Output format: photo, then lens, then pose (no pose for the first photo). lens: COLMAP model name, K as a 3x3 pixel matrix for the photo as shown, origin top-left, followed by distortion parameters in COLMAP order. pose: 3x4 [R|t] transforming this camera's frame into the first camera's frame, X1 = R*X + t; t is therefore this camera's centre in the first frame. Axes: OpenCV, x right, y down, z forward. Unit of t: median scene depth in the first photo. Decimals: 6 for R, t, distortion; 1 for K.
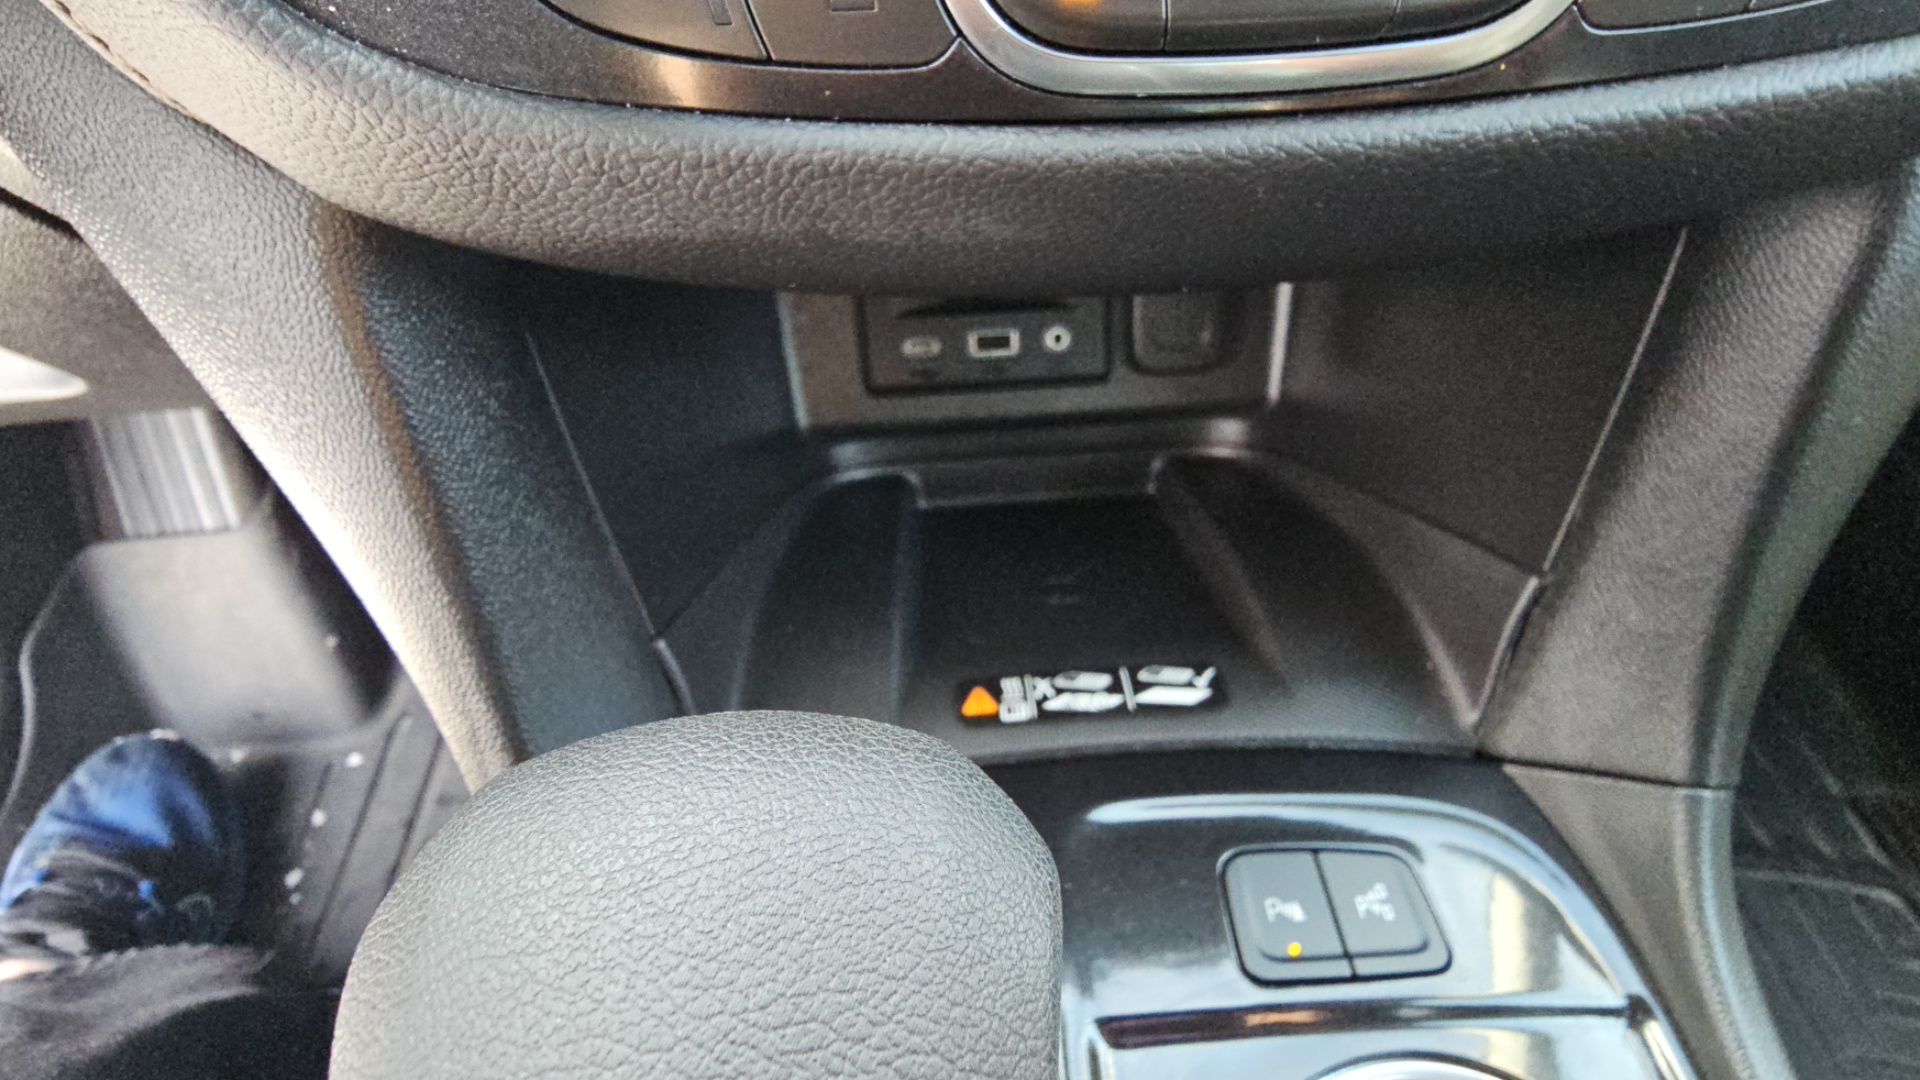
lens RADIAL K [[852.7, 0, 979.4], [0, 852.7, 538.0], [0, 0, 1]] dist [0.008459, -0.006475]
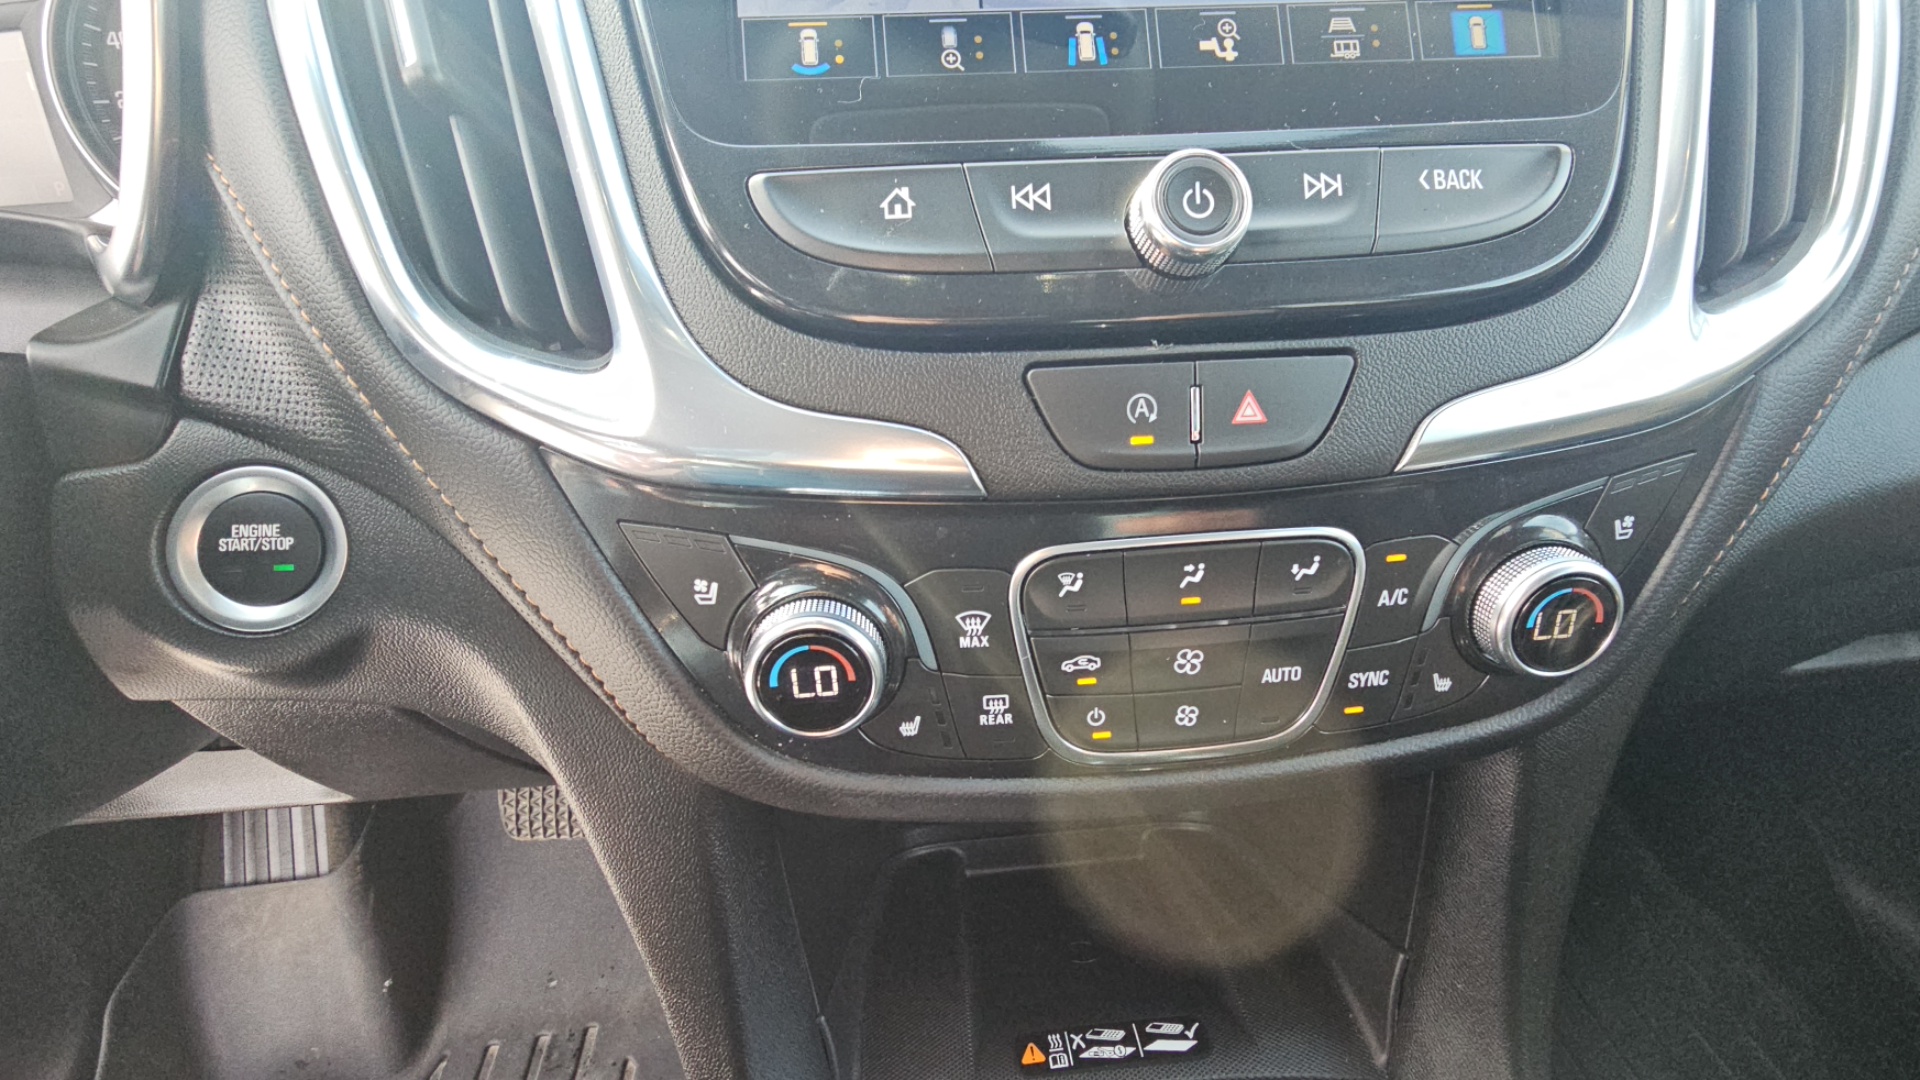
lens RADIAL K [[852.7, 0, 977.8], [0, 852.7, 543.0], [0, 0, 1]] dist [0.008459, -0.006475]
pose [[0.999534, -0.009141, 0.029130, -0.122353], [0.017565, 0.952574, -0.303800, -0.179444], [-0.024971, 0.304170, 0.952290, -0.576644]]
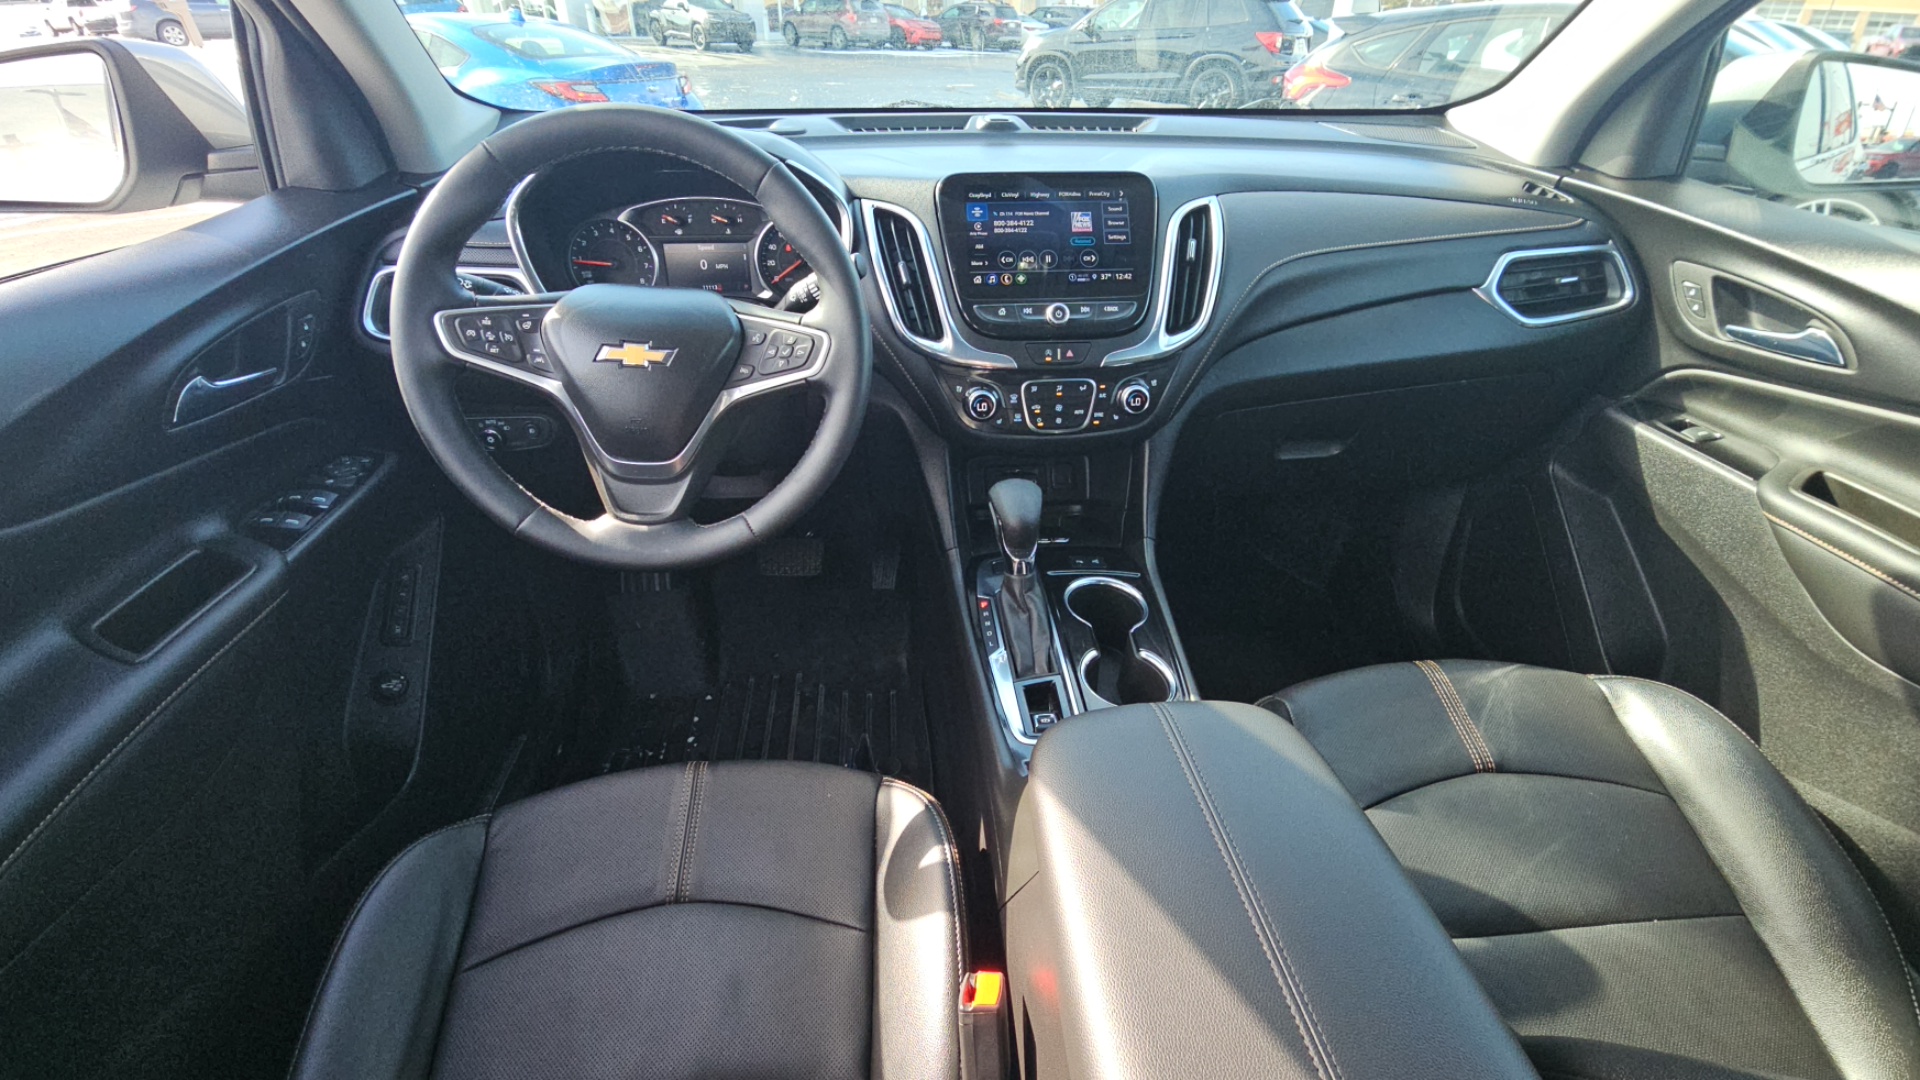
lens RADIAL K [[852.7, 0, 982.7], [0, 852.7, 548.4], [0, 0, 1]] dist [0.008459, -0.006475]
pose [[0.998072, 0.007235, 0.061650, -0.523404], [0.011005, 0.956828, -0.290447, 1.628900], [-0.061089, 0.290566, 0.954903, -3.615831]]
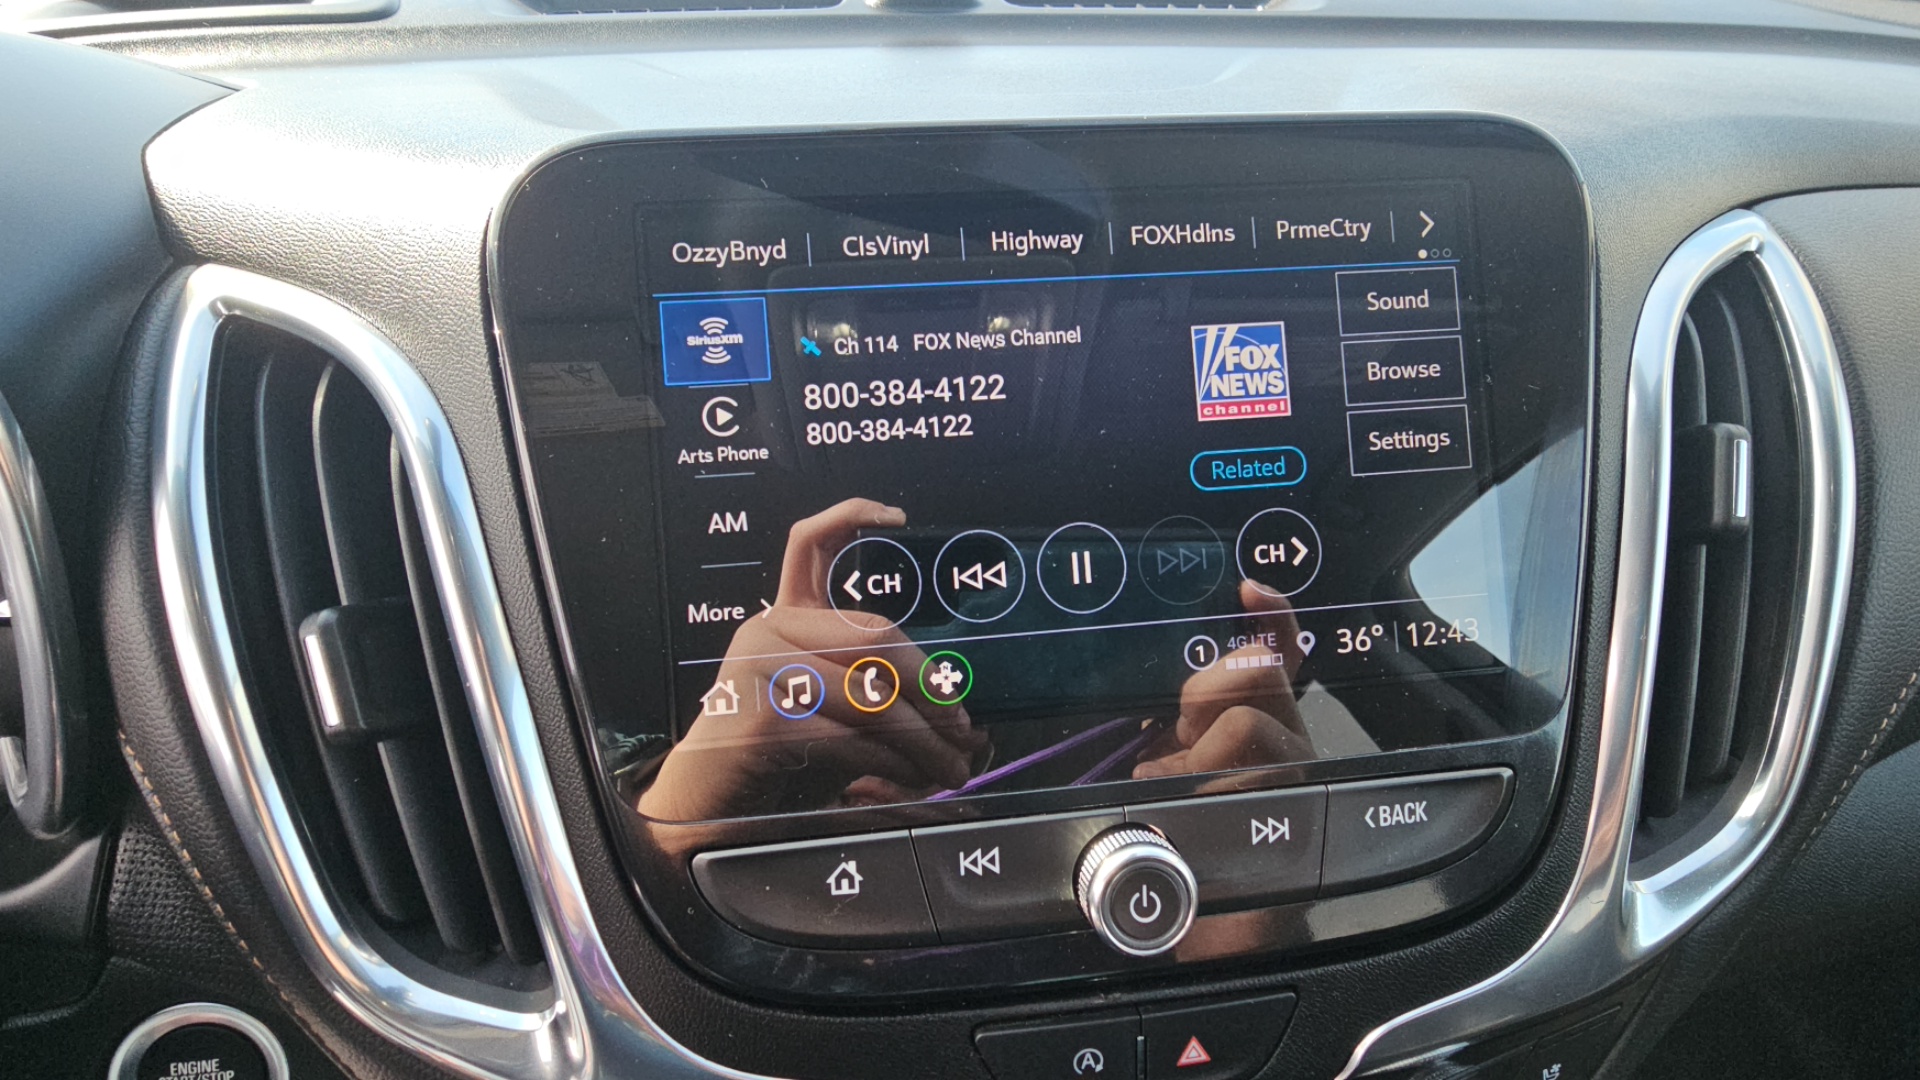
lens RADIAL K [[852.7, 0, 969.9], [0, 852.7, 531.8], [0, 0, 1]] dist [0.008459, -0.006475]
pose [[0.998106, -0.007905, 0.061013, -0.100477], [0.022713, 0.968999, -0.246017, -0.858634], [-0.057176, 0.246936, 0.967343, -0.766524]]
